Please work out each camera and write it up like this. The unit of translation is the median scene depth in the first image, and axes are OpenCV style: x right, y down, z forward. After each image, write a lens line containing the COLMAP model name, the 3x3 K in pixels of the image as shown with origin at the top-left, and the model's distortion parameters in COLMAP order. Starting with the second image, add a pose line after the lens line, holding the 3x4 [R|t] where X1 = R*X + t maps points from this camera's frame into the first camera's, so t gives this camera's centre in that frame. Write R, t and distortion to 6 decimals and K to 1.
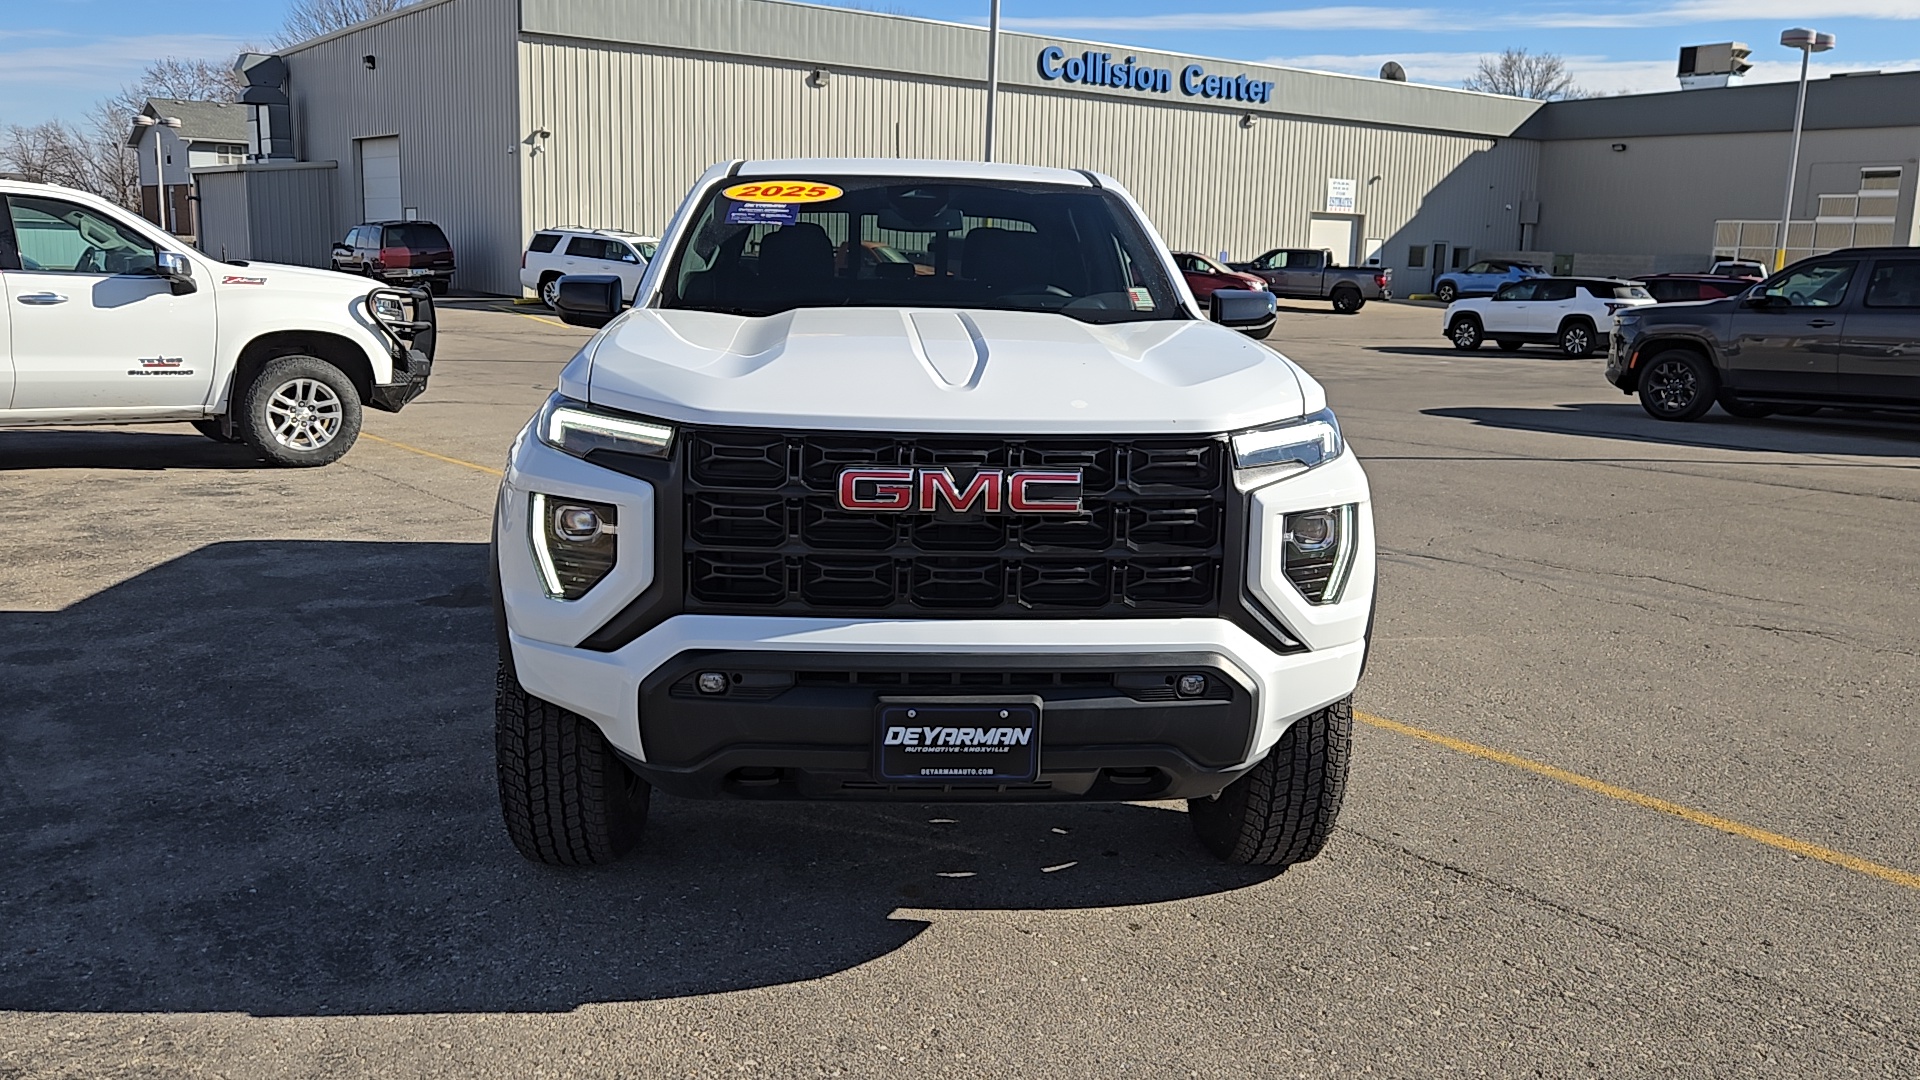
lens RADIAL K [[1604.5, 0, 959.4], [0, 1604.5, 532.2], [0, 0, 1]] dist [0.026882, -0.018971]
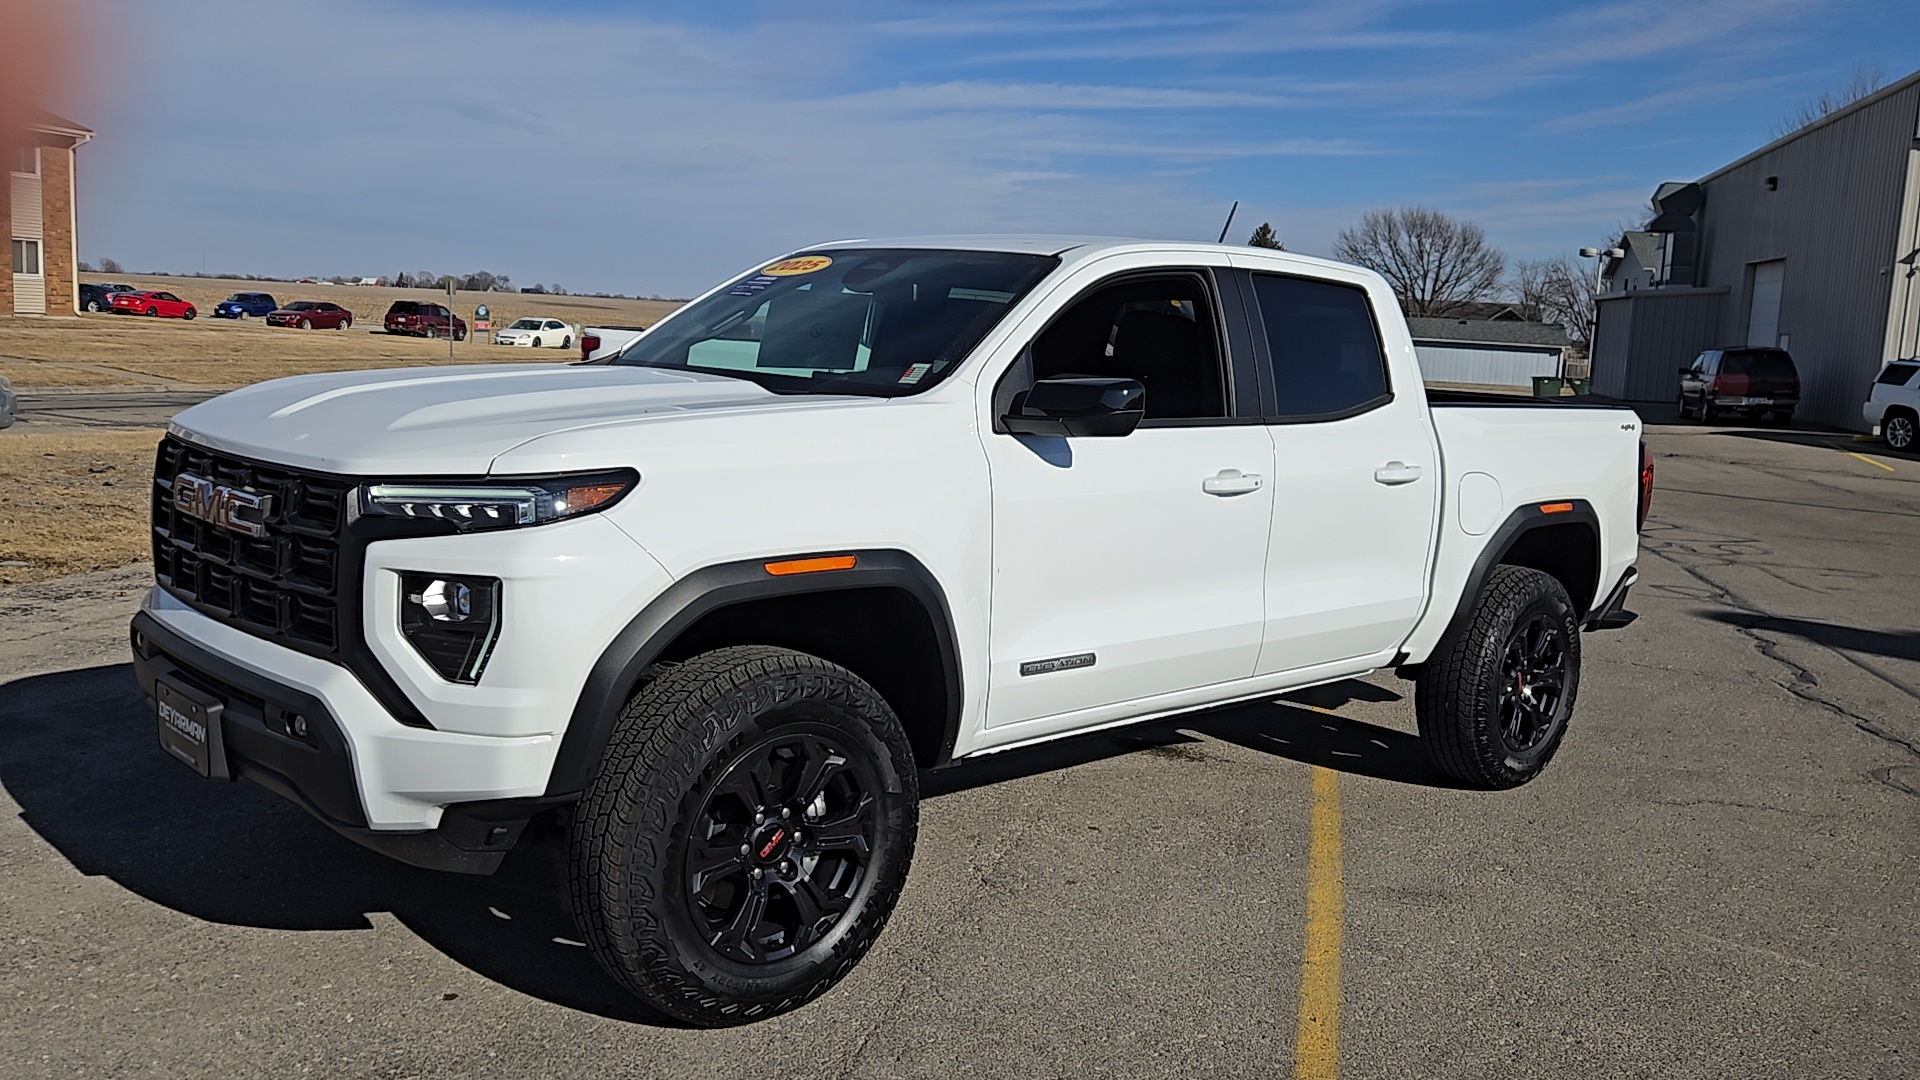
lens RADIAL K [[1604.5, 0, 956.5], [0, 1604.5, 540.0], [0, 0, 1]] dist [0.026882, -0.018971]
pose [[0.632675, 0.113463, -0.766060, 0.097822], [-0.170277, 0.985382, 0.005318, -0.007692], [0.755465, 0.127078, 0.642747, 0.056228]]
